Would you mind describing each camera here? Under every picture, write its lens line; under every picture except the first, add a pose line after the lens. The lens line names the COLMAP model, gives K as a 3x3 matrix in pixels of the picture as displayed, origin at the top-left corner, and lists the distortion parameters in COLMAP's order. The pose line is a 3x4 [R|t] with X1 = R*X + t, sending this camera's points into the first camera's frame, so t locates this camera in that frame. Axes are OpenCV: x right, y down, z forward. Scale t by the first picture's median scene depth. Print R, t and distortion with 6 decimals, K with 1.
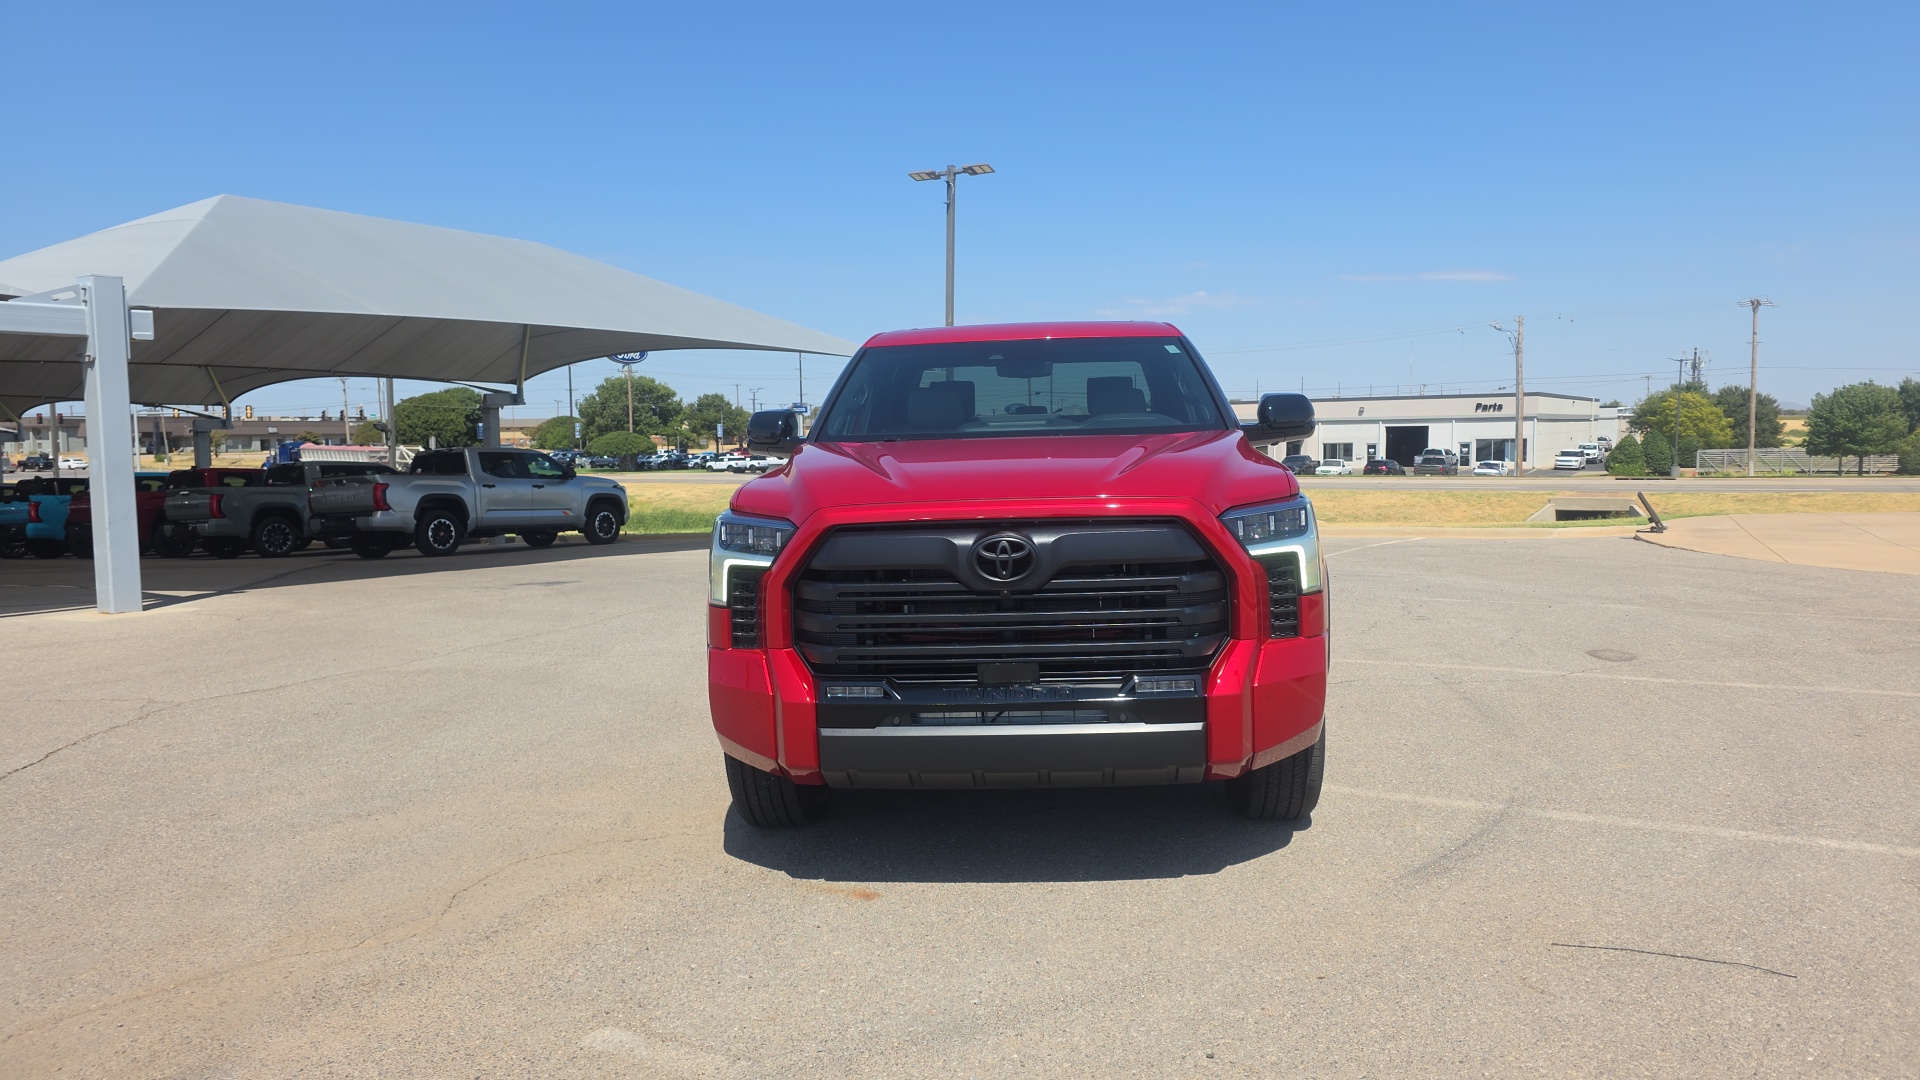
lens RADIAL K [[1352.9, 0, 1002.0], [0, 1352.9, 530.7], [0, 0, 1]] dist [0.083167, -0.110270]
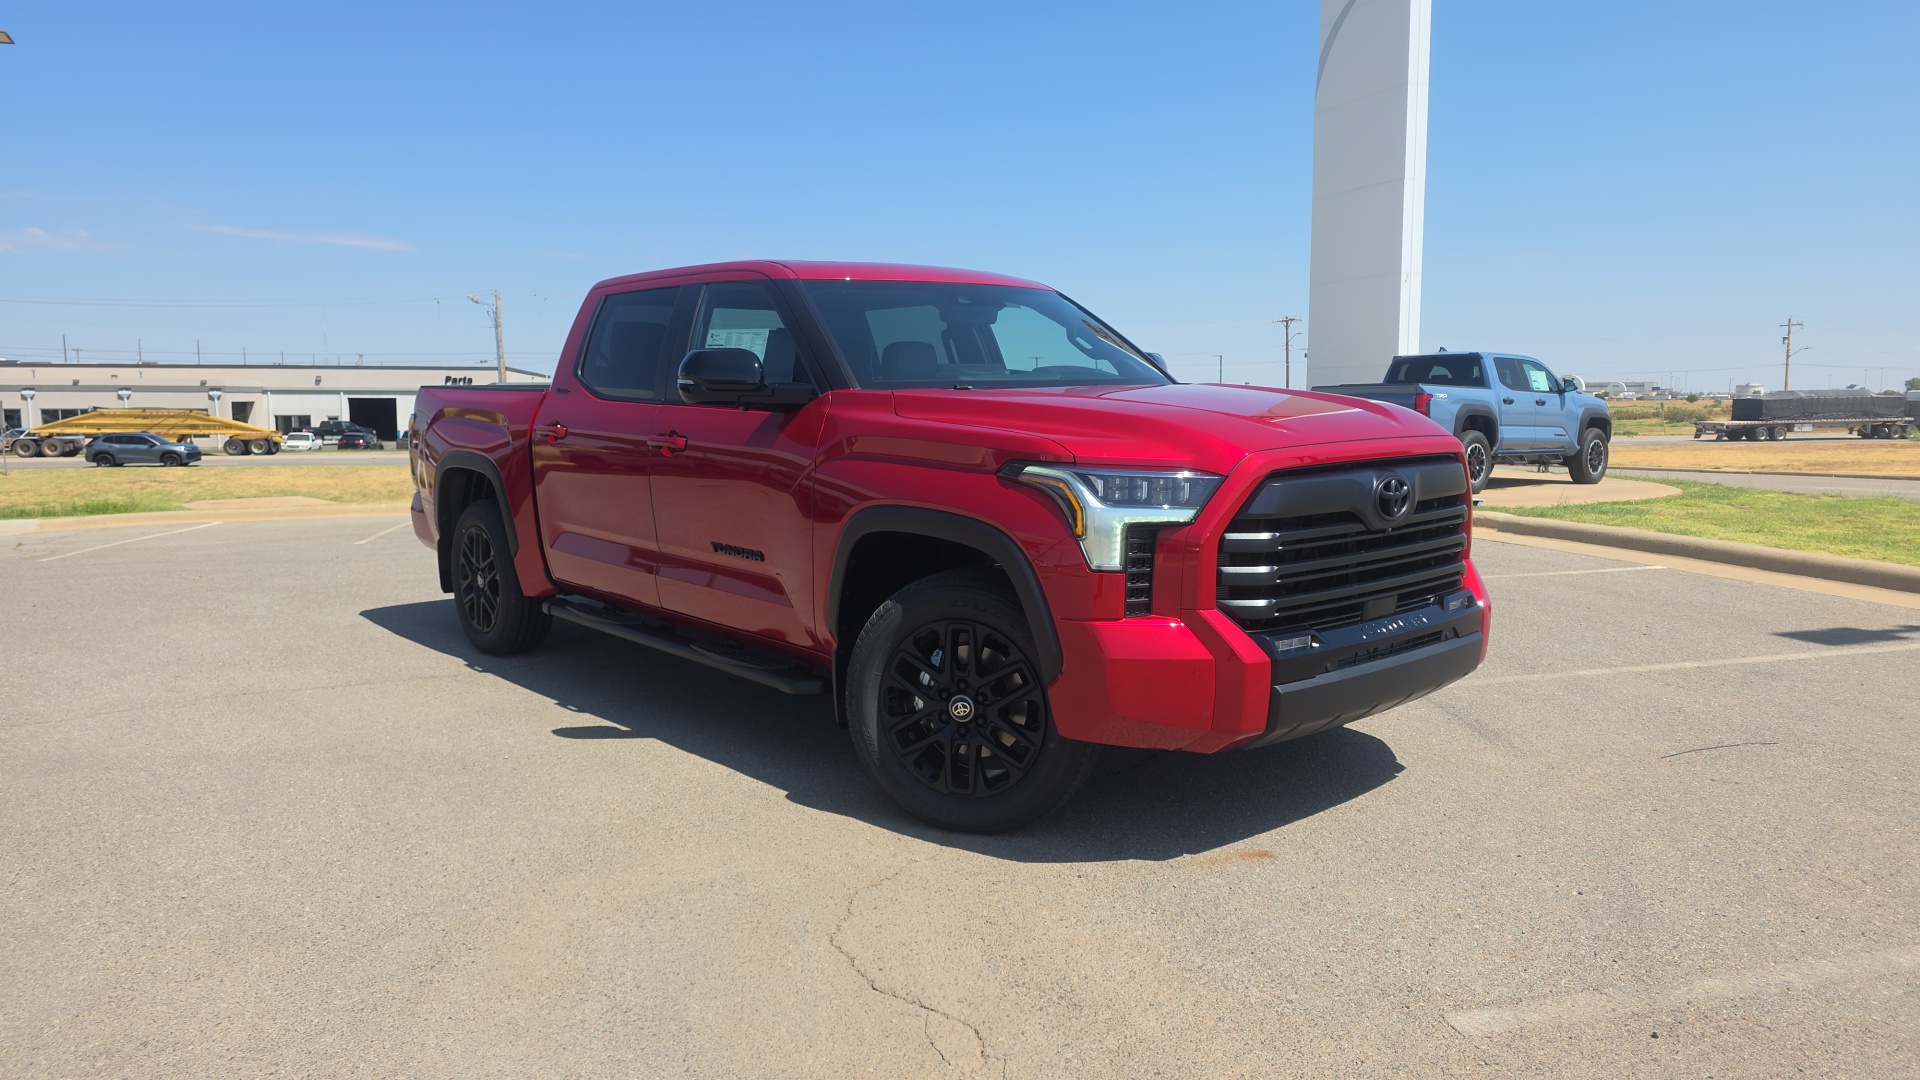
lens RADIAL K [[1323.9, 0, 1020.3], [0, 1323.9, 568.0], [0, 0, 1]] dist [0.049352, -0.061382]
pose [[0.685941, -0.075668, 0.723712, -0.077030], [0.041929, 0.997036, 0.064505, -0.000302], [-0.726448, -0.013902, 0.687080, 0.041545]]
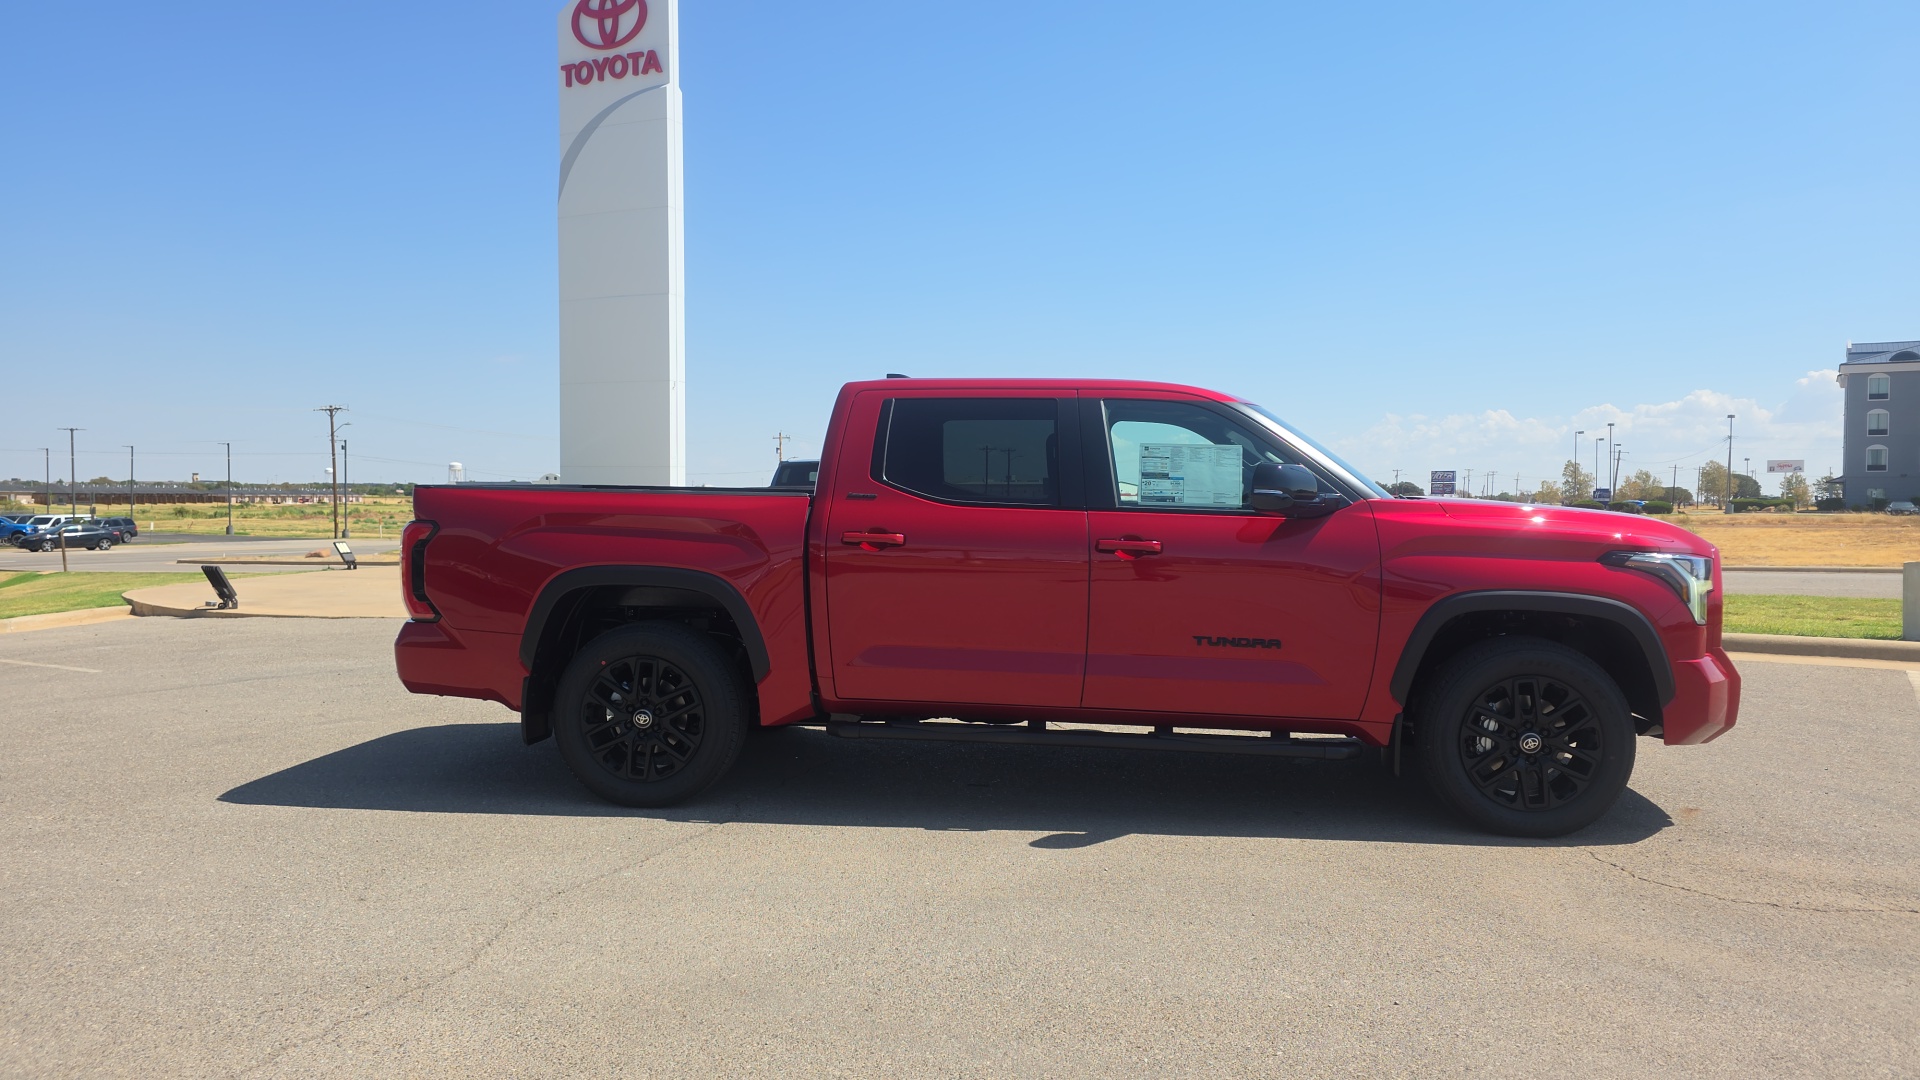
lens RADIAL K [[1340.8, 0, 961.6], [0, 1340.8, 537.6], [0, 0, 1]] dist [0.037470, -0.005027]
pose [[-0.007643, -0.012129, 0.999897, -0.138828], [0.064408, 0.997844, 0.012596, -0.008723], [-0.997894, 0.064498, -0.006845, 0.163447]]
